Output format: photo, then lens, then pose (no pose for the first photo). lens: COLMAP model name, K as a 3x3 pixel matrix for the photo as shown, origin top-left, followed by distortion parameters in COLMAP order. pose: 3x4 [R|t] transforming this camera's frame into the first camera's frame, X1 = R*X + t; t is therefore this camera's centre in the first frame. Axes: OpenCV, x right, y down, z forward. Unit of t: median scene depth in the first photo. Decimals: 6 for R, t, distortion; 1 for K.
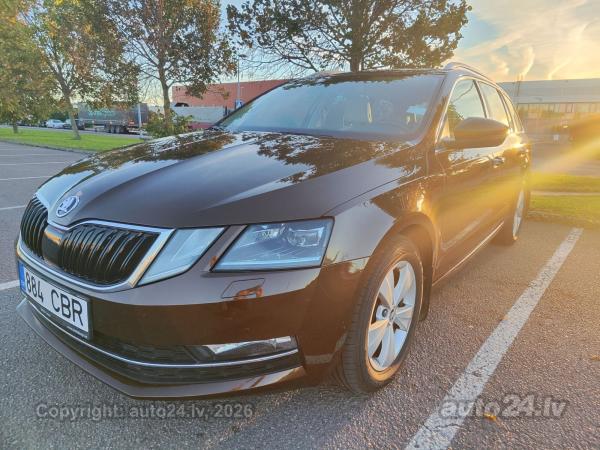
lens RADIAL K [[391.2, 0, 298.0], [0, 391.2, 221.3], [0, 0, 1]] dist [0.018642, -0.001966]
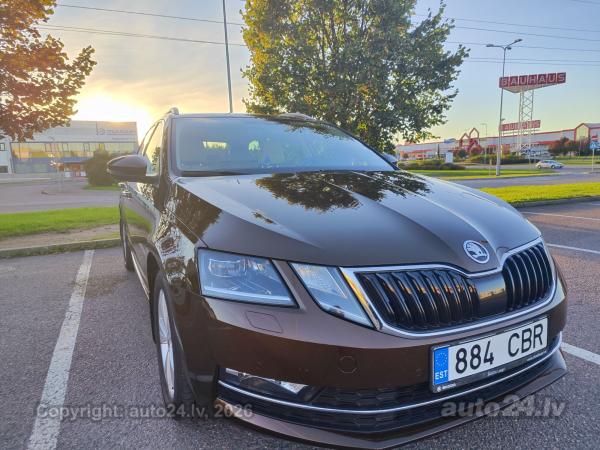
lens RADIAL K [[391.2, 0, 298.0], [0, 391.2, 221.3], [0, 0, 1]] dist [0.018642, -0.001966]
pose [[0.492072, -0.183614, 0.850970, -1.574912], [0.252703, 0.965542, 0.062210, -0.271682], [-0.833070, 0.184431, 0.521516, 0.843555]]
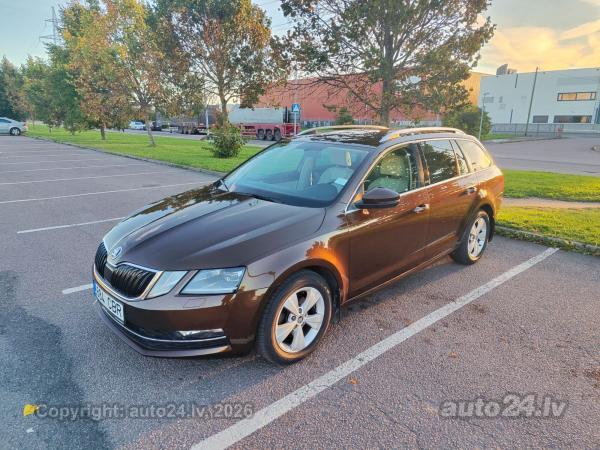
lens RADIAL K [[389.9, 0, 300.0], [0, 389.9, 225.0], [0, 0, 1]] dist [0.046740, -0.000558]
pose [[0.986674, 0.015996, -0.161921, 0.581337], [-0.011342, 0.999497, 0.029627, -0.238135], [0.162314, -0.027396, 0.986359, -0.704733]]
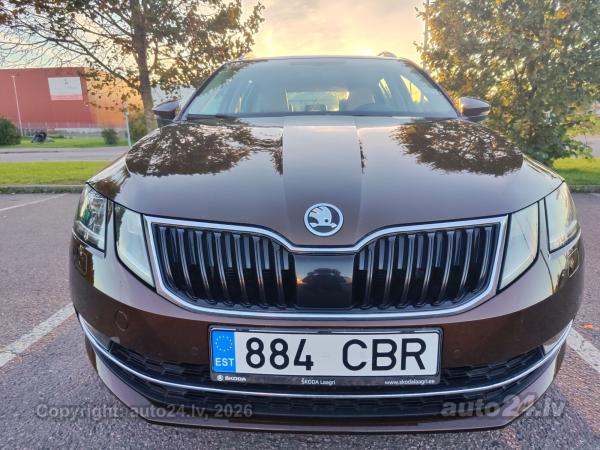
lens RADIAL K [[389.9, 0, 300.0], [0, 389.9, 225.0], [0, 0, 1]] dist [0.046740, -0.000558]
pose [[0.840145, -0.185719, 0.509573, -0.962909], [0.175777, 0.982071, 0.068116, -0.080264], [-0.513087, 0.032344, 0.857727, 0.436281]]
